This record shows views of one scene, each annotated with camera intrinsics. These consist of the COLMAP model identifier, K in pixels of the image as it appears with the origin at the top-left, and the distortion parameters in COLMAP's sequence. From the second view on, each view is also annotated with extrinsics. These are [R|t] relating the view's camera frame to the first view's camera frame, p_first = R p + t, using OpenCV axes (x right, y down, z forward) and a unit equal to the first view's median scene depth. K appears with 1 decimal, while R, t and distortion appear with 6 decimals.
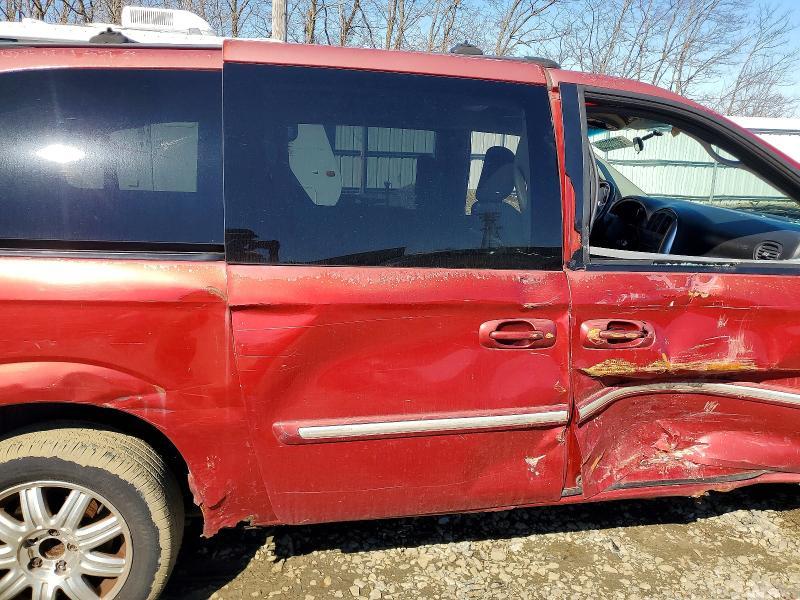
lens RADIAL K [[626.6, 0, 397.9], [0, 626.6, 292.1], [0, 0, 1]] dist [0.015836, -0.008304]
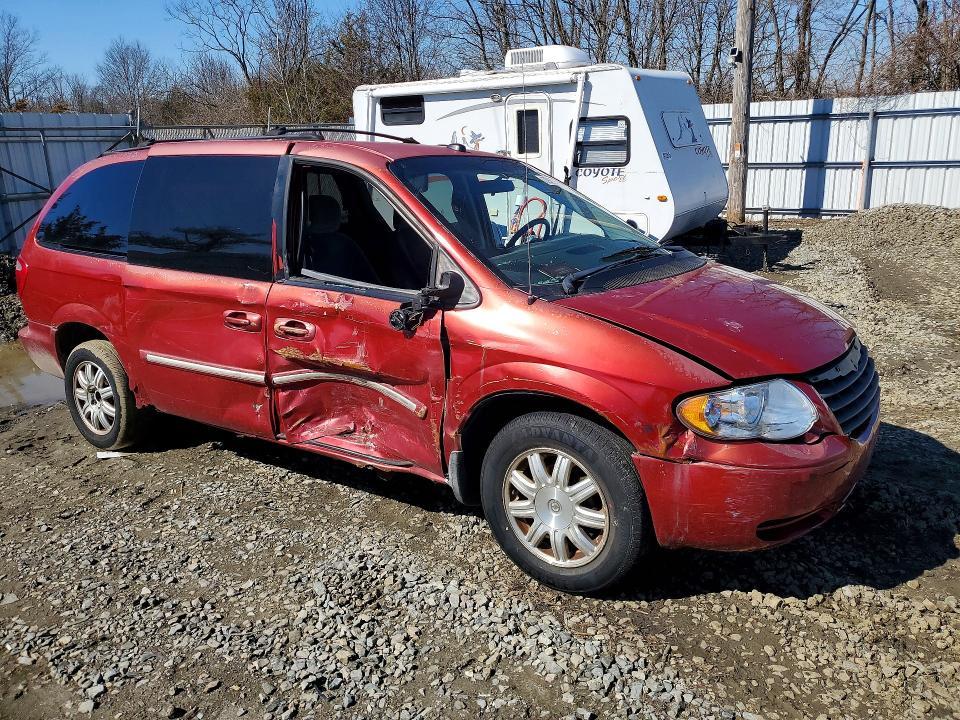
lens RADIAL K [[752.0, 0, 490.2], [0, 752.0, 358.2], [0, 0, 1]] dist [0.015836, -0.008304]
pose [[0.719667, 0.133436, -0.681377, 1.829872], [-0.109017, 0.990903, 0.078908, -0.053339], [0.685707, 0.017494, 0.727667, 0.053904]]
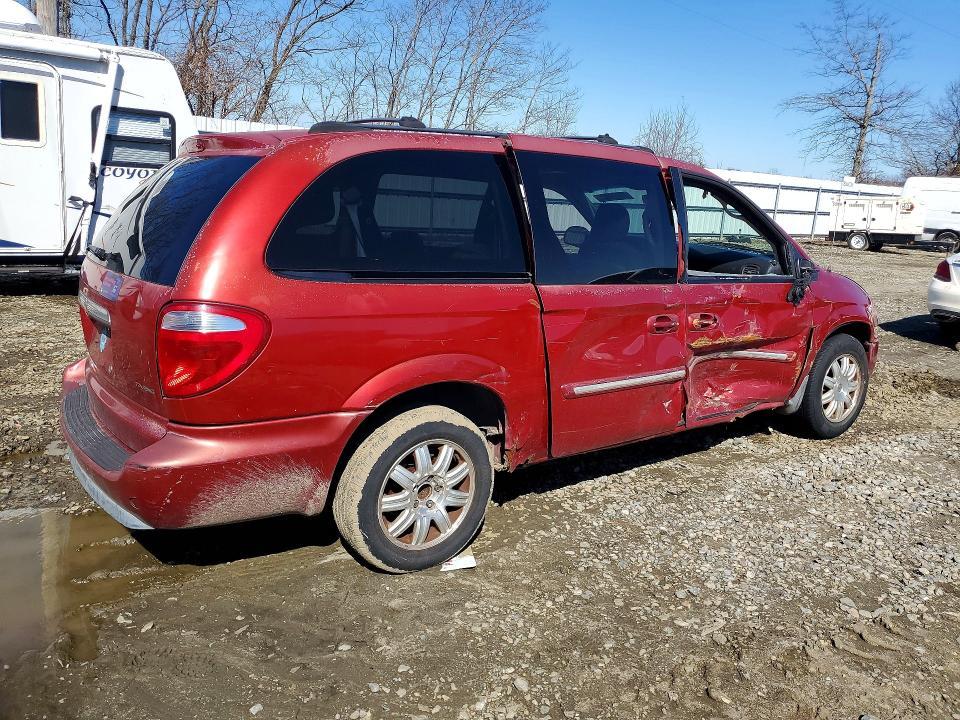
lens RADIAL K [[752.0, 0, 487.9], [0, 752.0, 364.9], [0, 0, 1]] dist [0.015836, -0.008304]
pose [[0.889284, -0.078073, 0.450642, -1.040624], [0.065957, 0.996915, 0.042556, 0.057261], [-0.452574, -0.008121, 0.891690, -0.499101]]
